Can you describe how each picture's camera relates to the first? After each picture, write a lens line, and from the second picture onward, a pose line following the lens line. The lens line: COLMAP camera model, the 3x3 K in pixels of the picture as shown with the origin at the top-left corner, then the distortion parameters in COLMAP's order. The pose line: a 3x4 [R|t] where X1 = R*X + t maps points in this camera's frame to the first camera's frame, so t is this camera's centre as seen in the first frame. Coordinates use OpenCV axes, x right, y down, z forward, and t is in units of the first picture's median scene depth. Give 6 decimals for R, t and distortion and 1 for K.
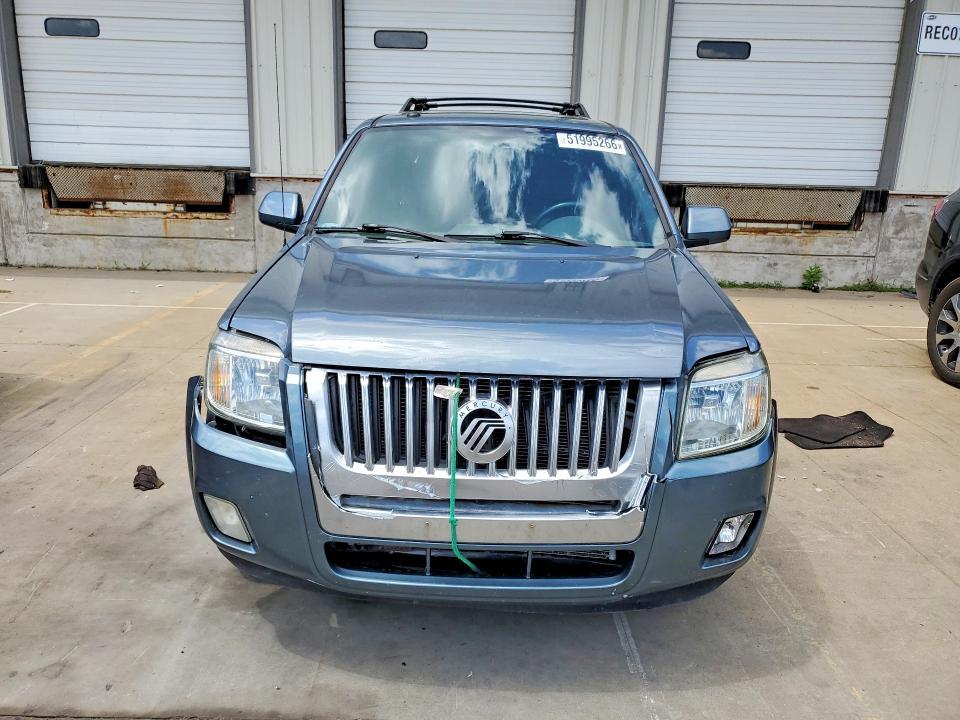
lens RADIAL K [[786.3, 0, 482.7], [0, 786.3, 364.2], [0, 0, 1]] dist [-0.012682, 0.020606]
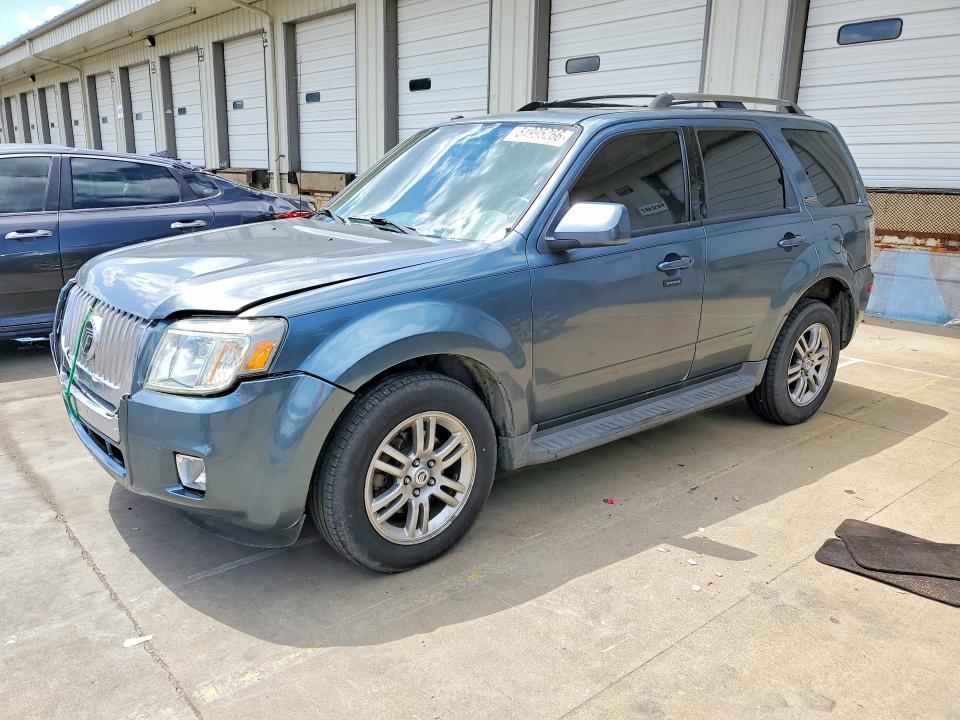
lens RADIAL K [[786.3, 0, 469.1], [0, 786.3, 330.3], [0, 0, 1]] dist [-0.012682, 0.020606]
pose [[0.658832, 0.173287, -0.732060, 0.859416], [-0.208029, 0.977129, 0.044078, -0.083345], [0.722955, 0.123250, 0.679813, 0.289847]]
